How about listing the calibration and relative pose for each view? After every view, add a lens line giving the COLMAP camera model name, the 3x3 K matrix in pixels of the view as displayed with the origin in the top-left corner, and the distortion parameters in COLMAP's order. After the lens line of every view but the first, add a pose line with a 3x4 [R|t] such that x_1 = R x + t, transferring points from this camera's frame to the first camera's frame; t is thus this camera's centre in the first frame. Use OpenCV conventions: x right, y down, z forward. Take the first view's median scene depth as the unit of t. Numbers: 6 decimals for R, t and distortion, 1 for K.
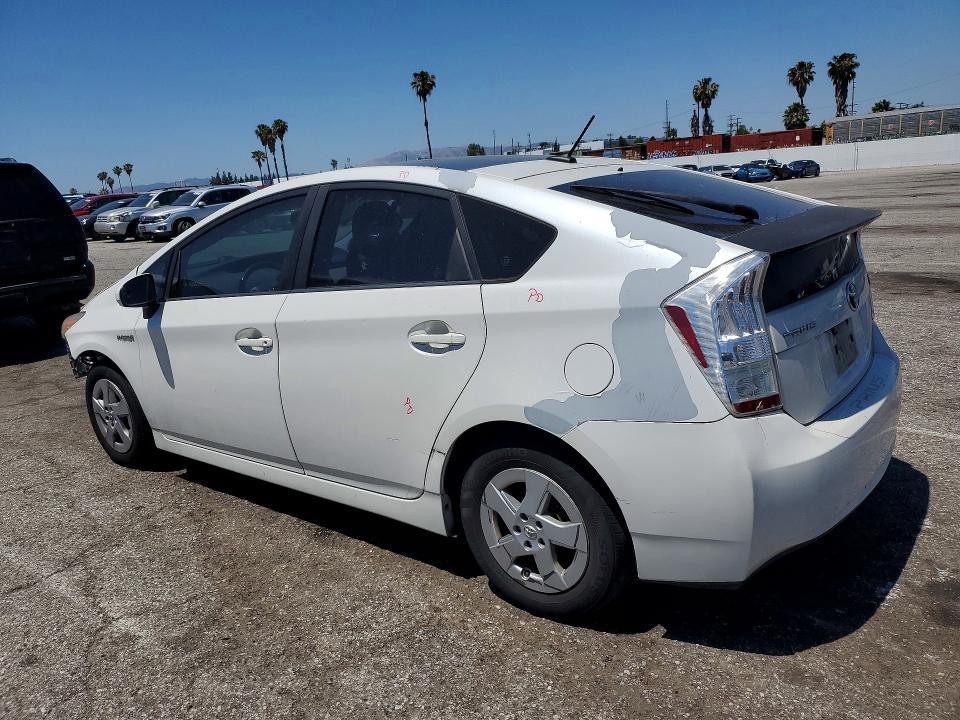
lens RADIAL K [[725.1, 0, 480.0], [0, 725.1, 360.0], [0, 0, 1]] dist [0.010646, 0.006337]
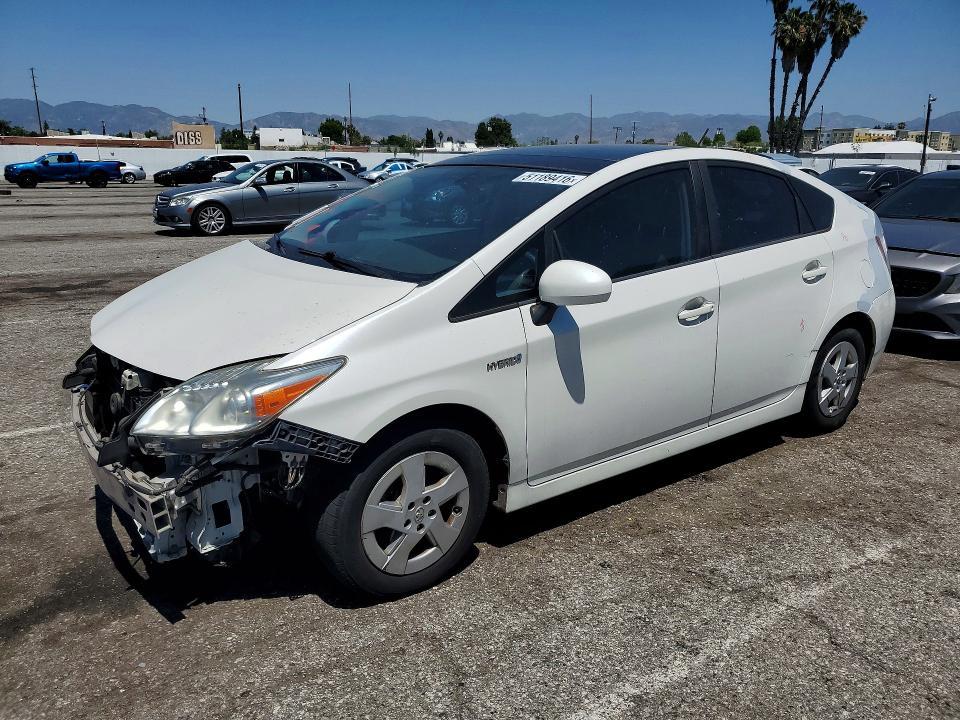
lens RADIAL K [[743.7, 0, 480.0], [0, 743.7, 360.0], [0, 0, 1]] dist [0.008751, 0.009429]
pose [[0.272179, -0.193226, 0.942646, -1.420898], [0.186932, 0.971585, 0.145183, -0.170388], [-0.943915, 0.136695, 0.300566, 1.015916]]
